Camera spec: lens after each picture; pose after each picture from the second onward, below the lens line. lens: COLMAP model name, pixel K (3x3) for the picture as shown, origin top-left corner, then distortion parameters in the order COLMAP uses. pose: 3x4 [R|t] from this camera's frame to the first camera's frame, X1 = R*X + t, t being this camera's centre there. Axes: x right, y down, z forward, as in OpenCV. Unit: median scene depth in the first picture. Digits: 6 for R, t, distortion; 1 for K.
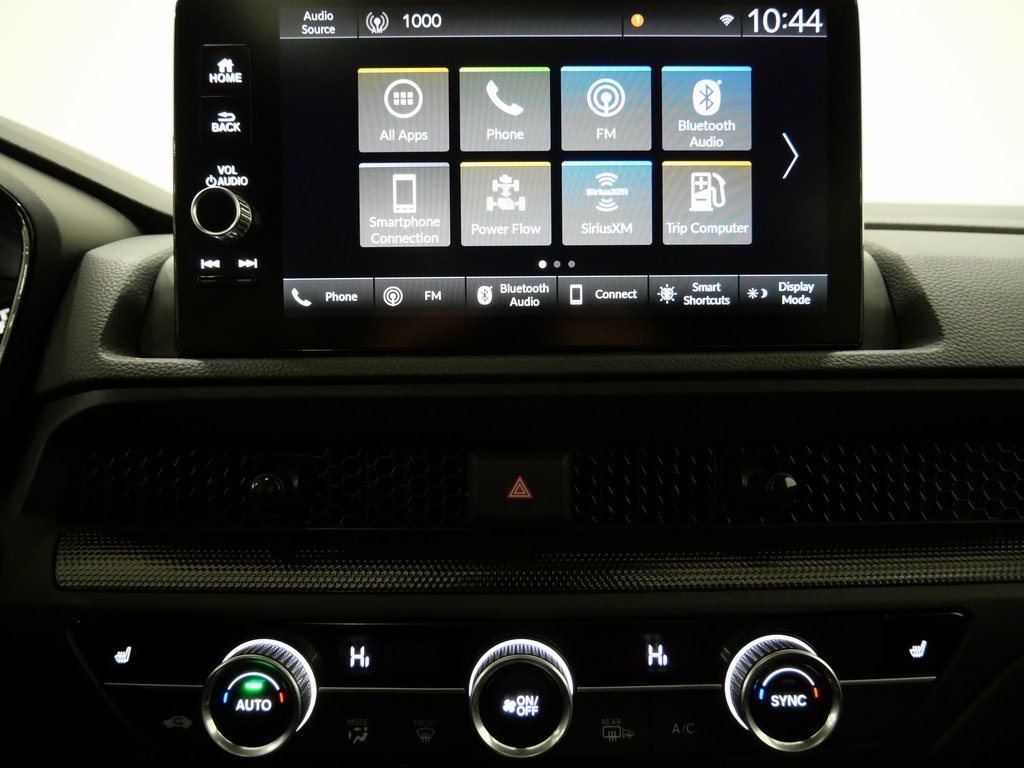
lens RADIAL K [[741.1, 0, 512.0], [0, 741.1, 384.0], [0, 0, 1]] dist [-0.045587, 0.003998]
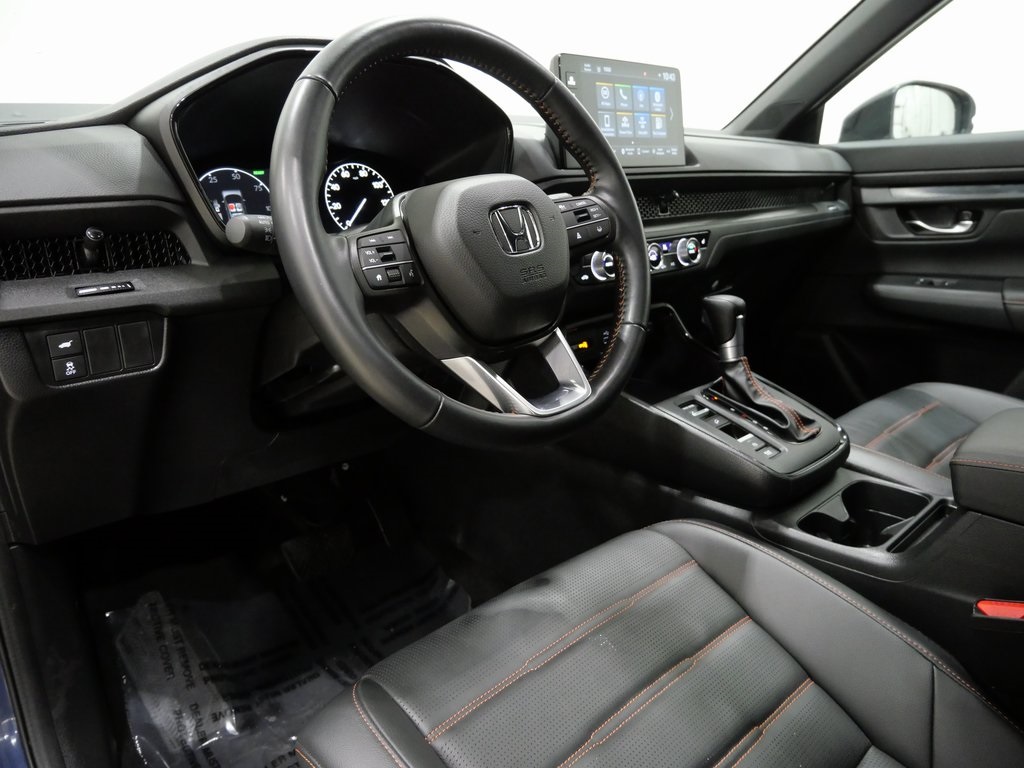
lens RADIAL K [[741.1, 0, 512.0], [0, 741.1, 384.0], [0, 0, 1]] dist [-0.045587, 0.003998]
pose [[0.733527, -0.199512, 0.649718, -2.962838], [0.111480, 0.978316, 0.174556, 0.297033], [-0.670455, -0.055611, 0.739863, -1.326846]]
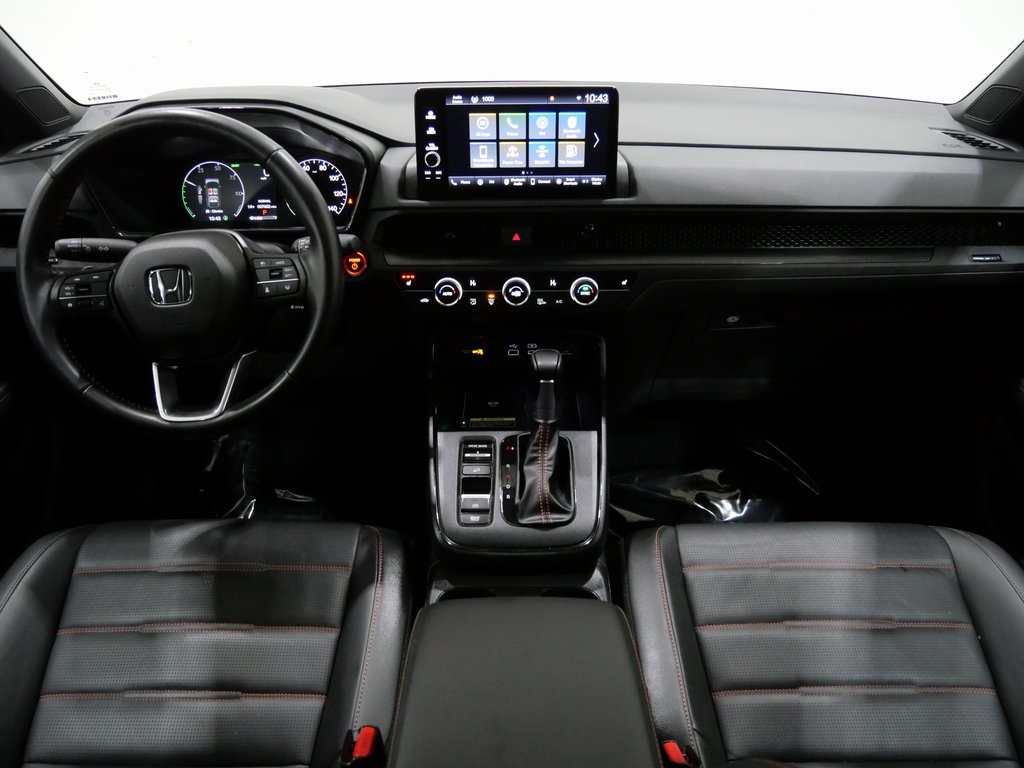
lens RADIAL K [[741.1, 0, 512.0], [0, 741.1, 384.0], [0, 0, 1]] dist [-0.045587, 0.003998]
pose [[0.999992, 0.003849, -0.001352, -0.002851], [-0.003125, 0.935765, 0.352610, -0.458047], [0.002623, -0.352603, 0.935770, -2.605833]]
